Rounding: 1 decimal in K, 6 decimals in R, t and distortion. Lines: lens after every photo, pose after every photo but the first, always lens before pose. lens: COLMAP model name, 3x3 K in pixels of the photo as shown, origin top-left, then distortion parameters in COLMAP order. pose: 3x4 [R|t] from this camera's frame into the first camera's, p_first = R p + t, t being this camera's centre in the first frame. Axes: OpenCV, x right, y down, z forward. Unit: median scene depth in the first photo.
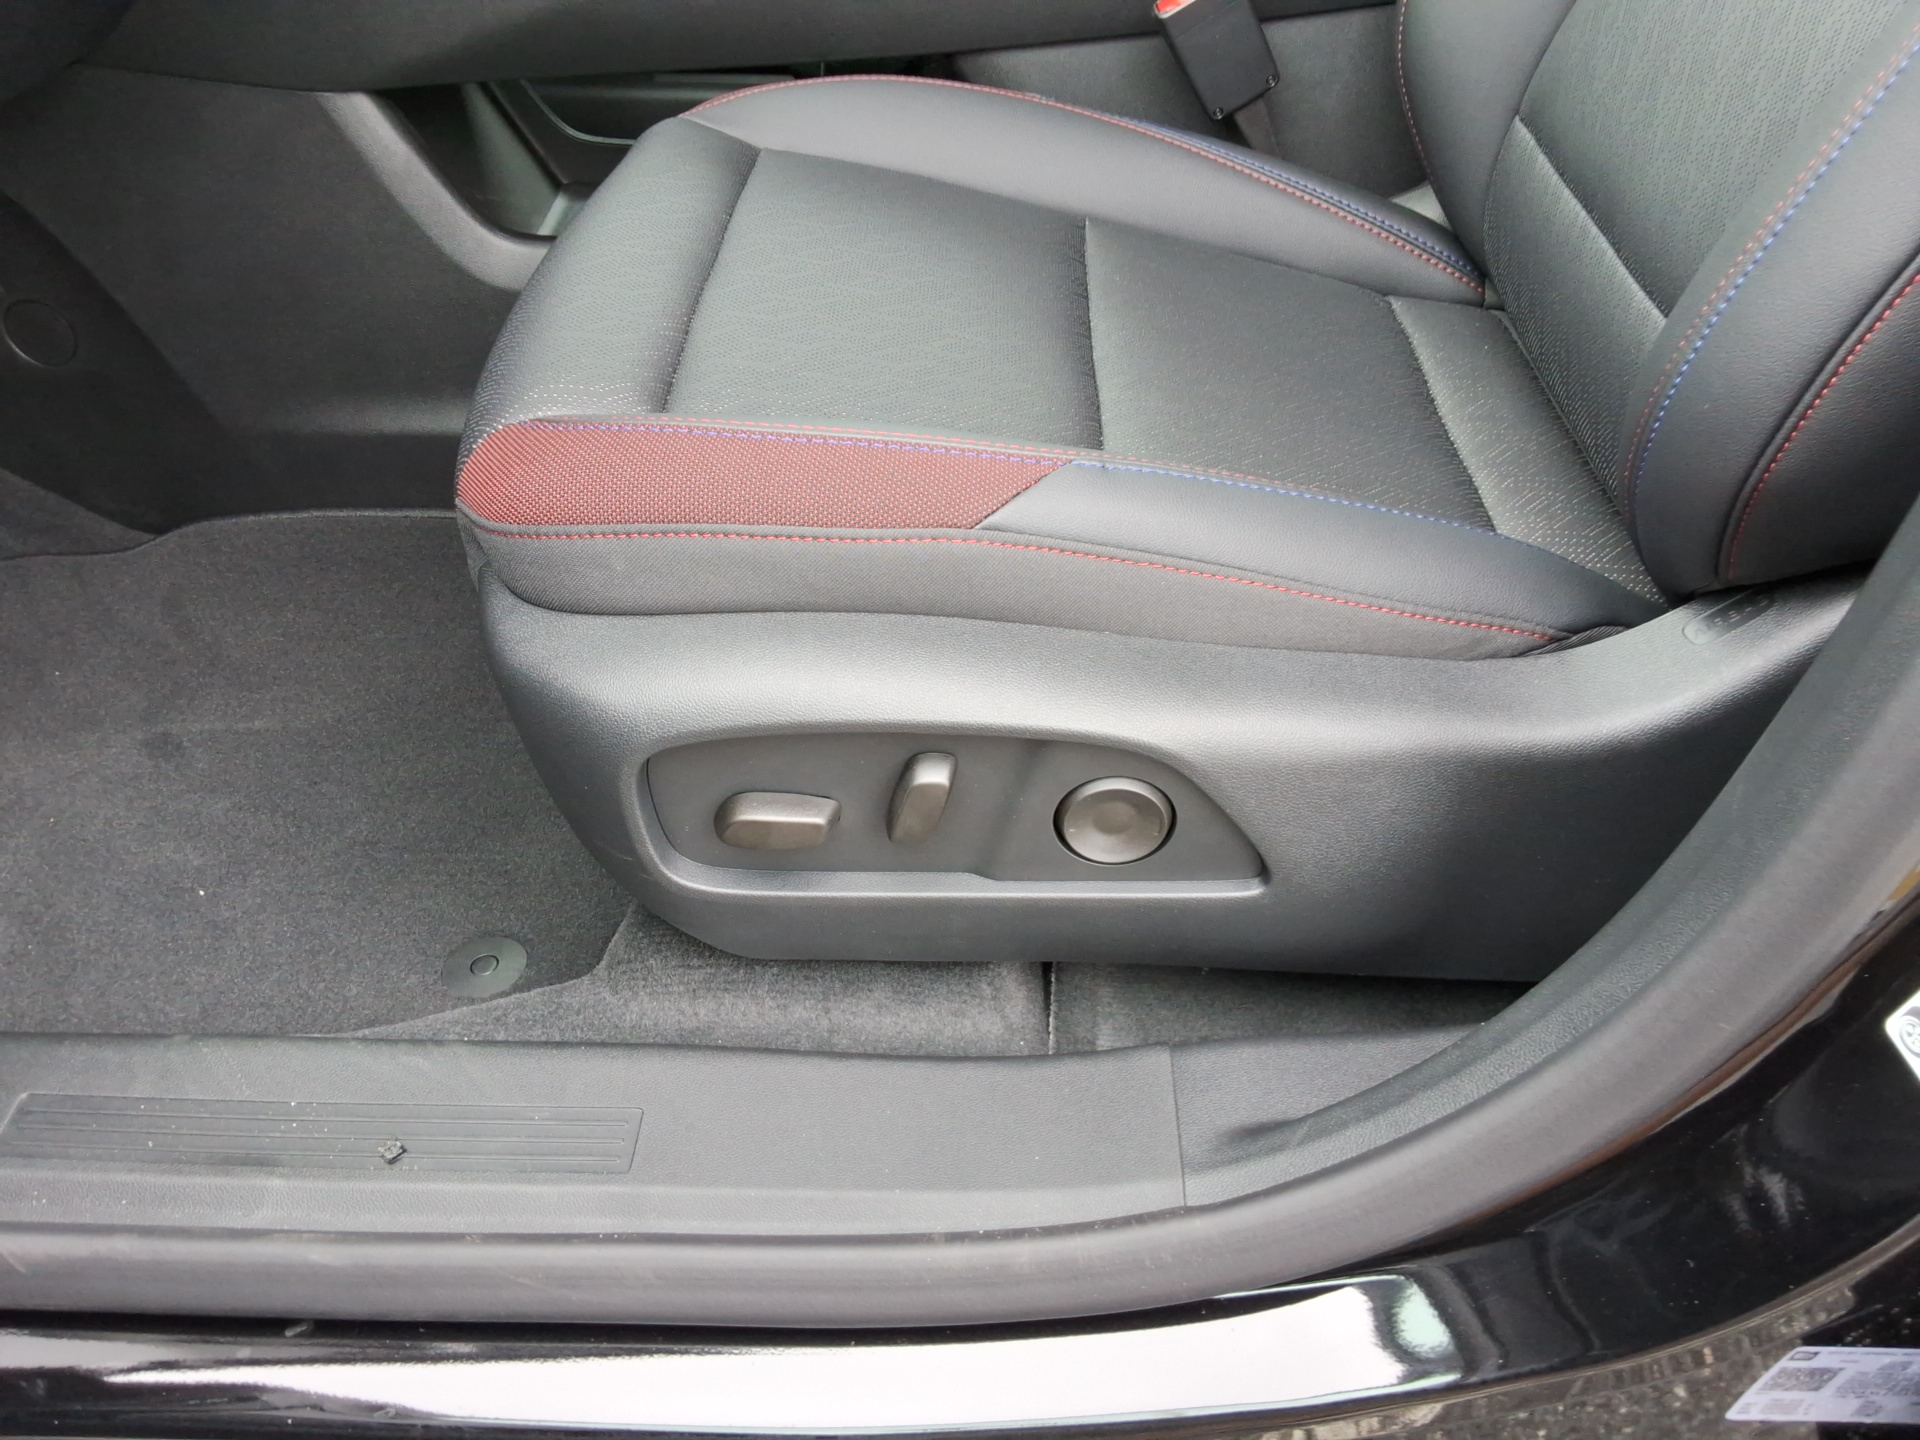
lens RADIAL K [[1535.2, 0, 970.2], [0, 1535.2, 716.1], [0, 0, 1]] dist [0.076458, -0.103792]
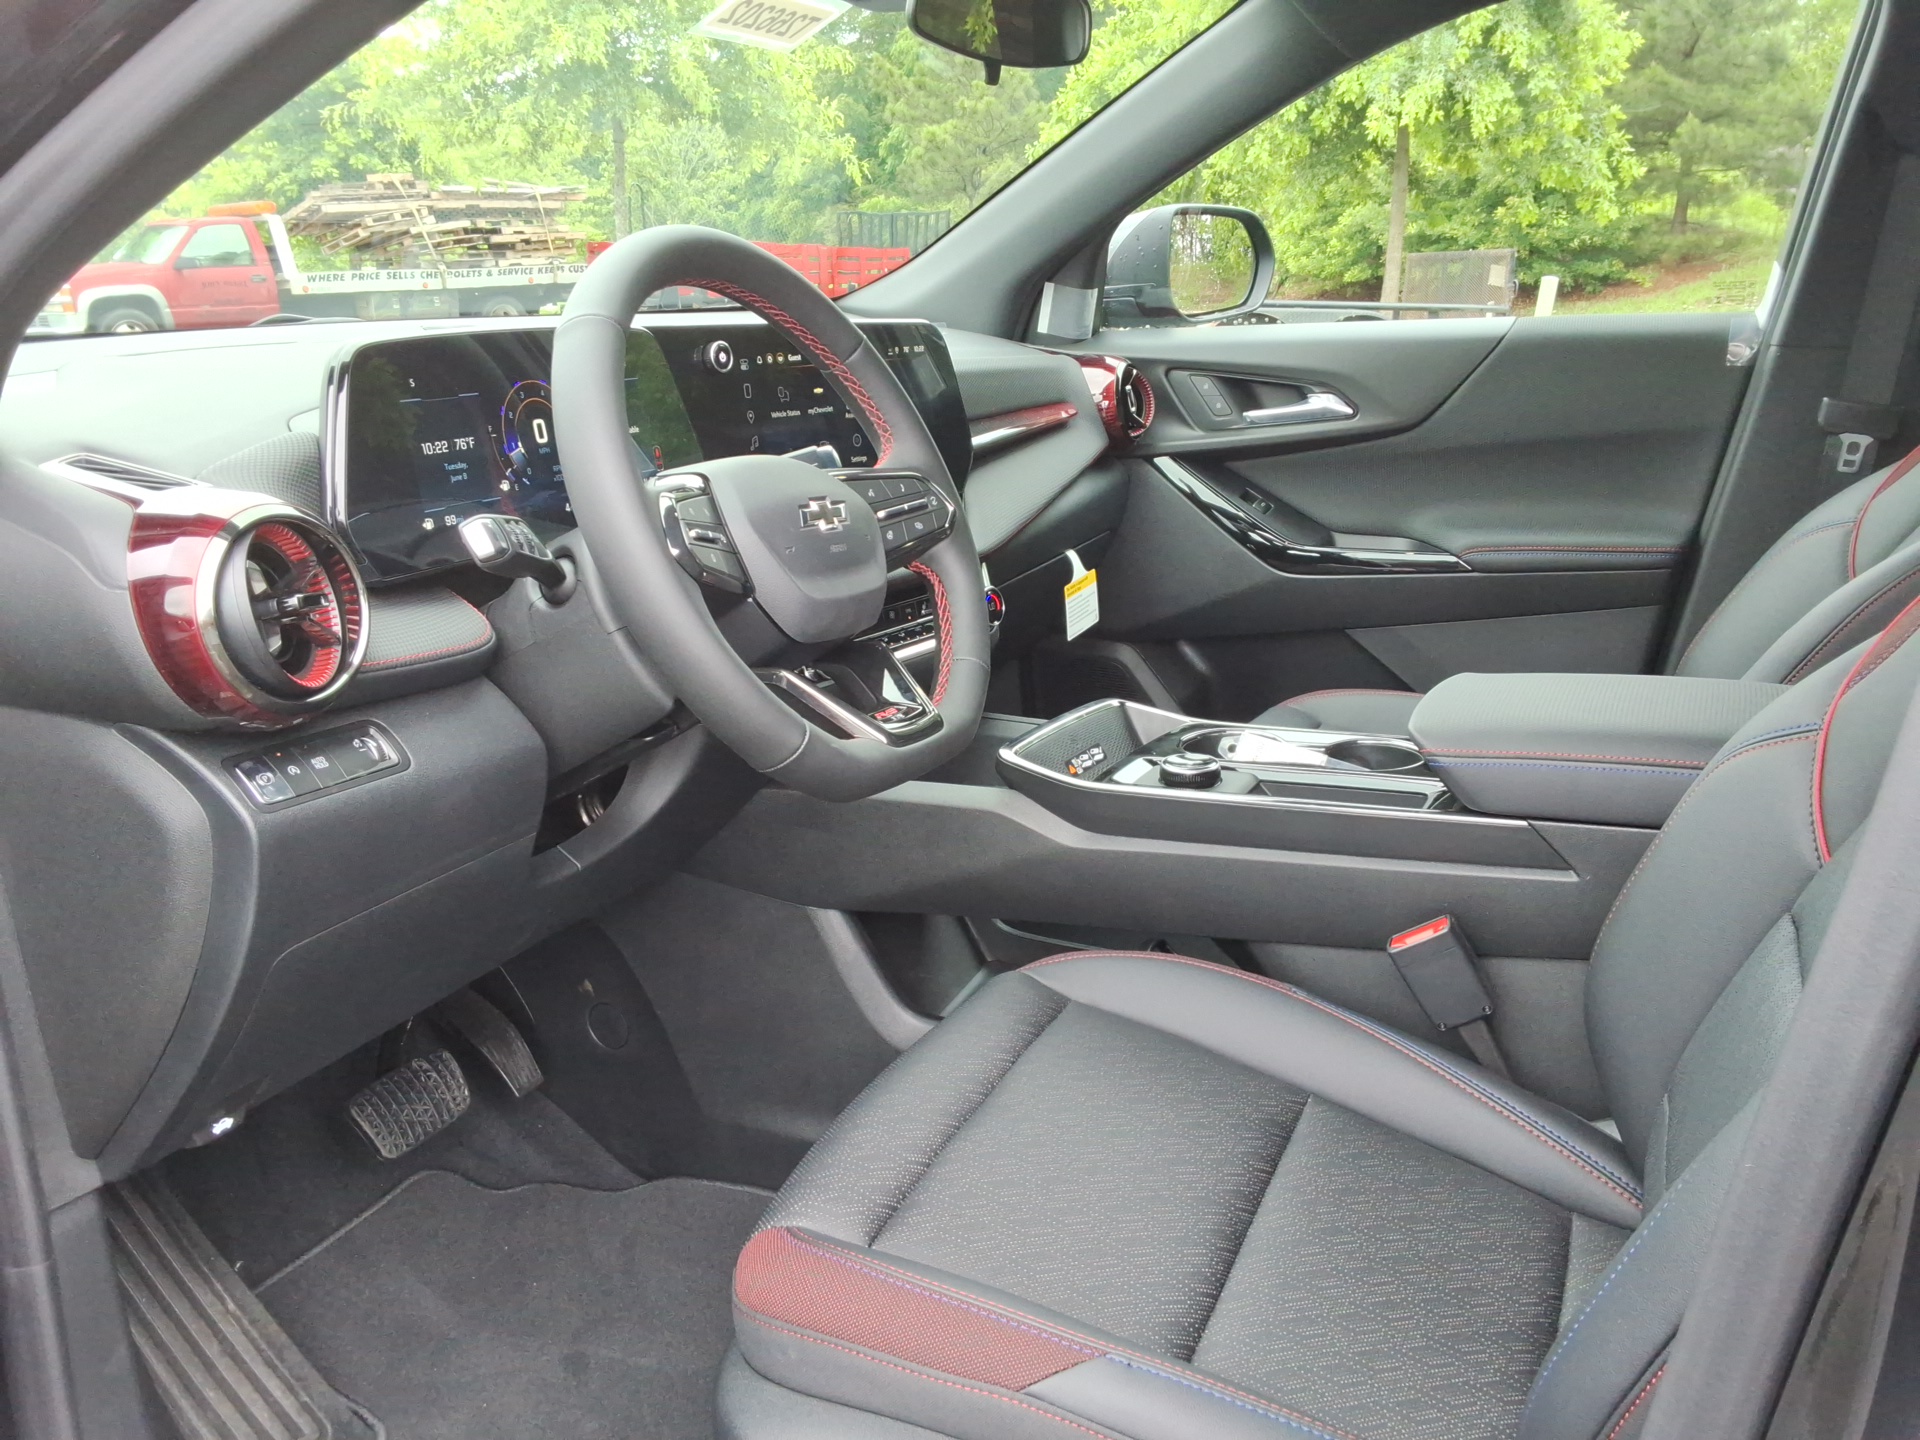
lens RADIAL K [[1535.2, 0, 956.4], [0, 1535.2, 735.6], [0, 0, 1]] dist [0.076458, -0.103792]
pose [[0.918281, 0.084906, -0.386719, 0.255618], [-0.222839, 0.918180, -0.327549, -0.113556], [0.327267, 0.386958, 0.862067, -0.256465]]
